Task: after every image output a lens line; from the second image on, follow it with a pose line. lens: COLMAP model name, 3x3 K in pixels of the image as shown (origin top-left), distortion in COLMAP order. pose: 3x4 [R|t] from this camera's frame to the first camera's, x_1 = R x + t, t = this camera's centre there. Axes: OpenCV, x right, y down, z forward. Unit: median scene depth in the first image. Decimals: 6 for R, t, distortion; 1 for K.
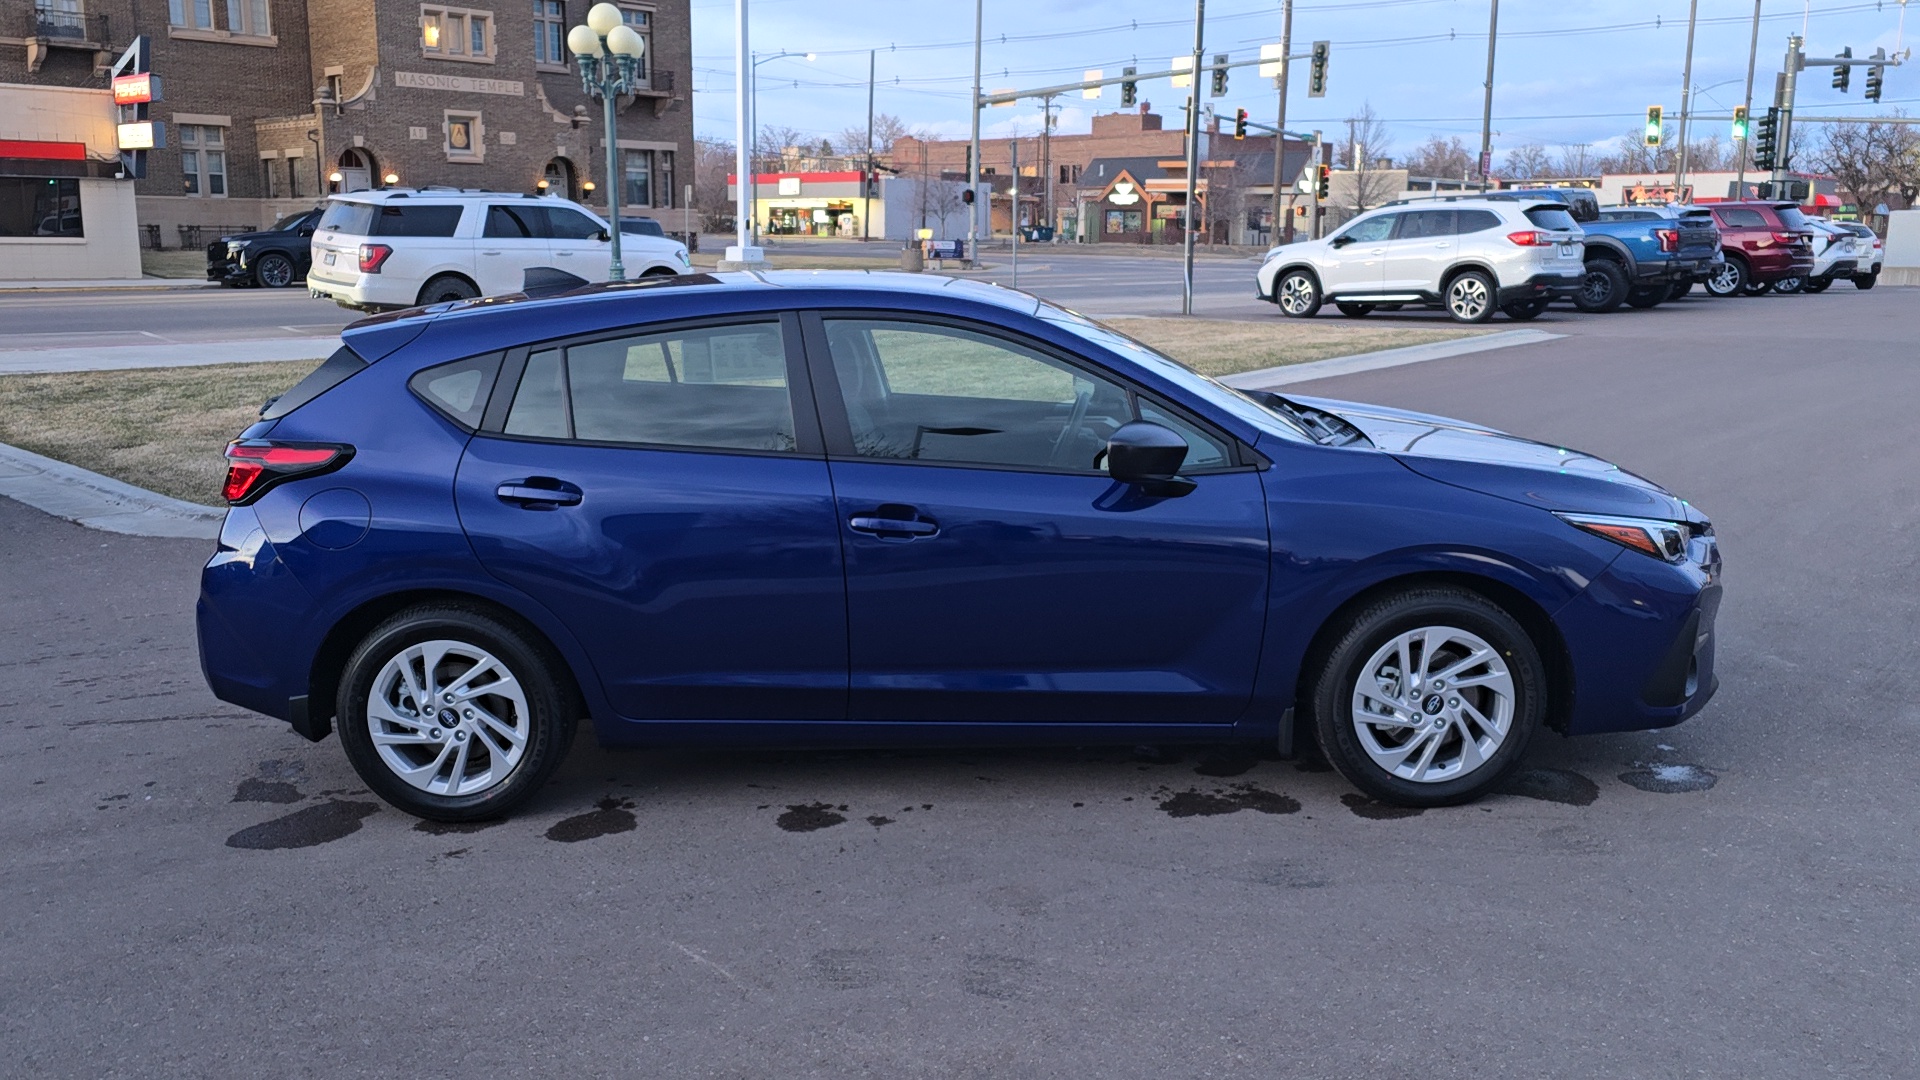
lens RADIAL K [[1587.2, 0, 973.9], [0, 1587.2, 543.5], [0, 0, 1]] dist [0.007587, -0.001374]
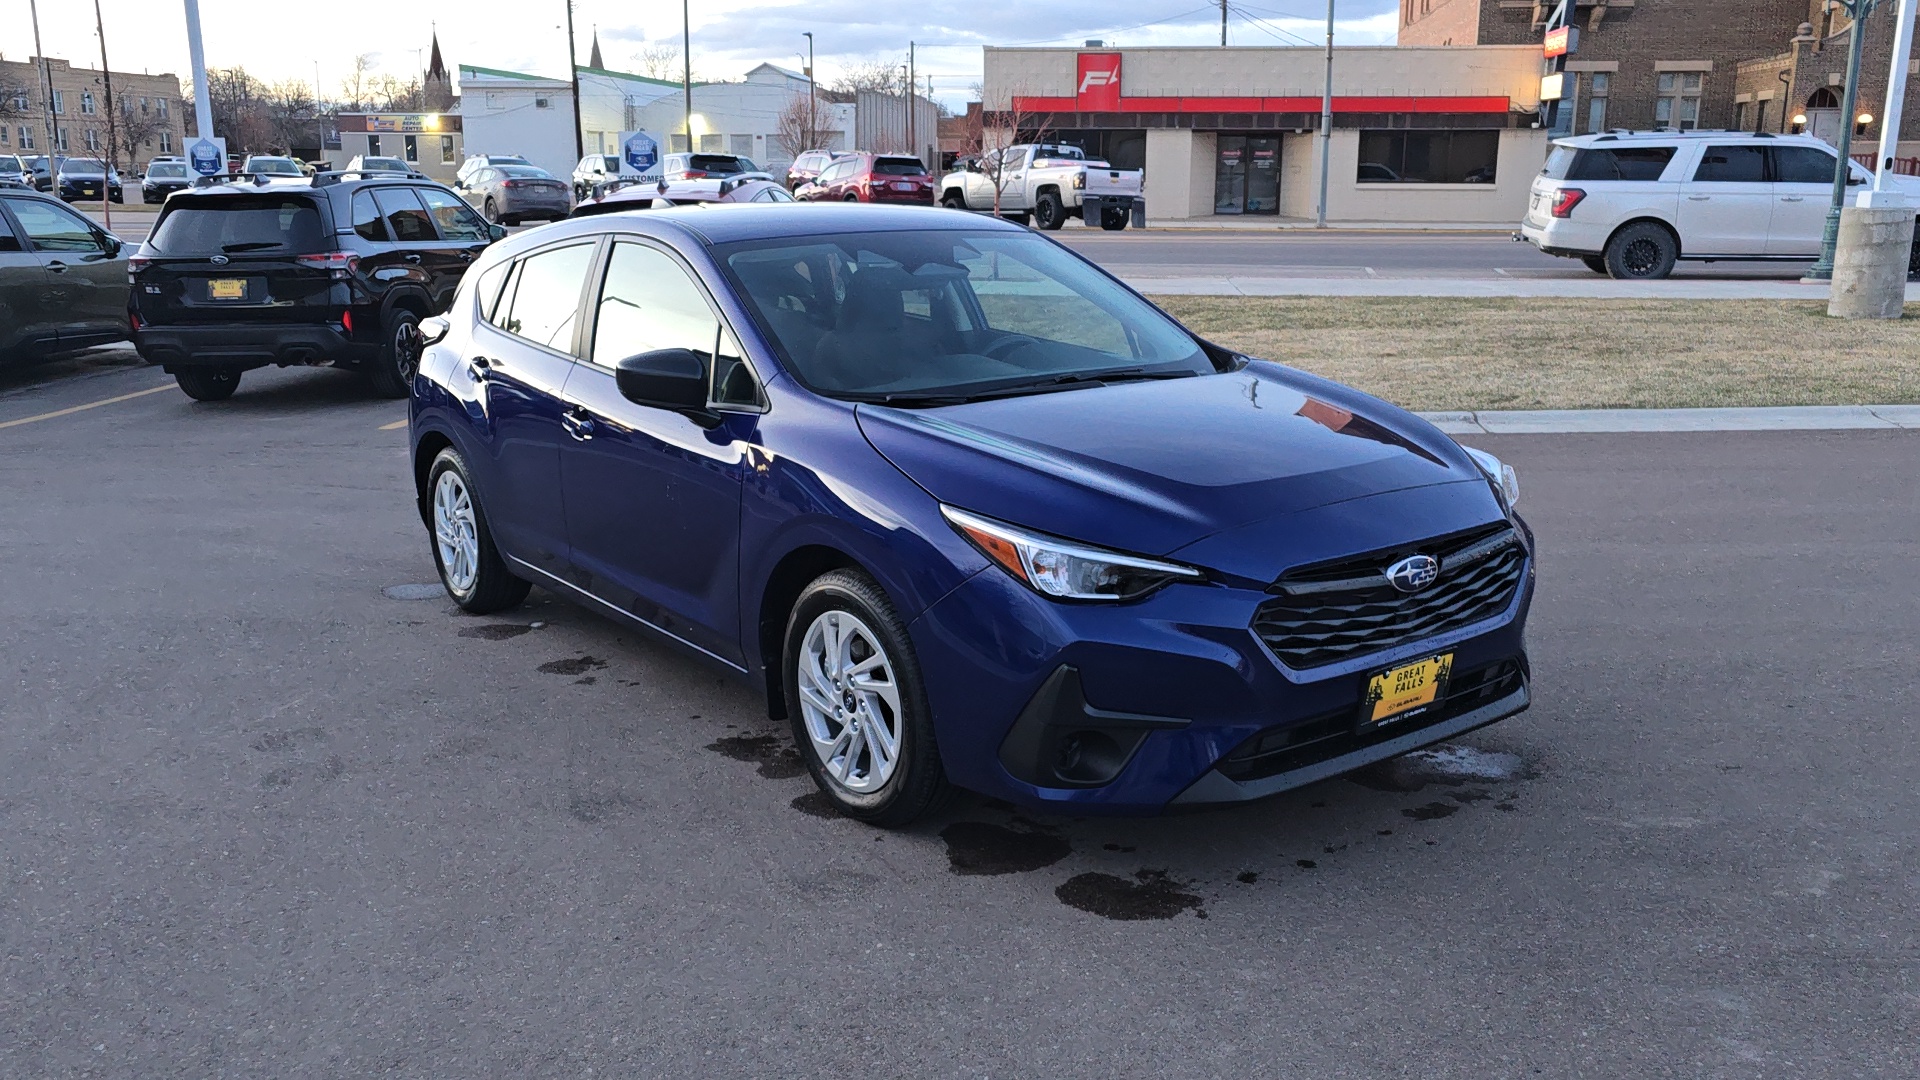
lens RADIAL K [[1587.2, 0, 976.6], [0, 1587.2, 548.5], [0, 0, 1]] dist [0.007587, -0.001374]
pose [[0.606395, 0.176437, -0.775342, 0.196990], [-0.149521, 0.982979, 0.106747, -0.016925], [0.780979, 0.051199, 0.622455, 0.099776]]
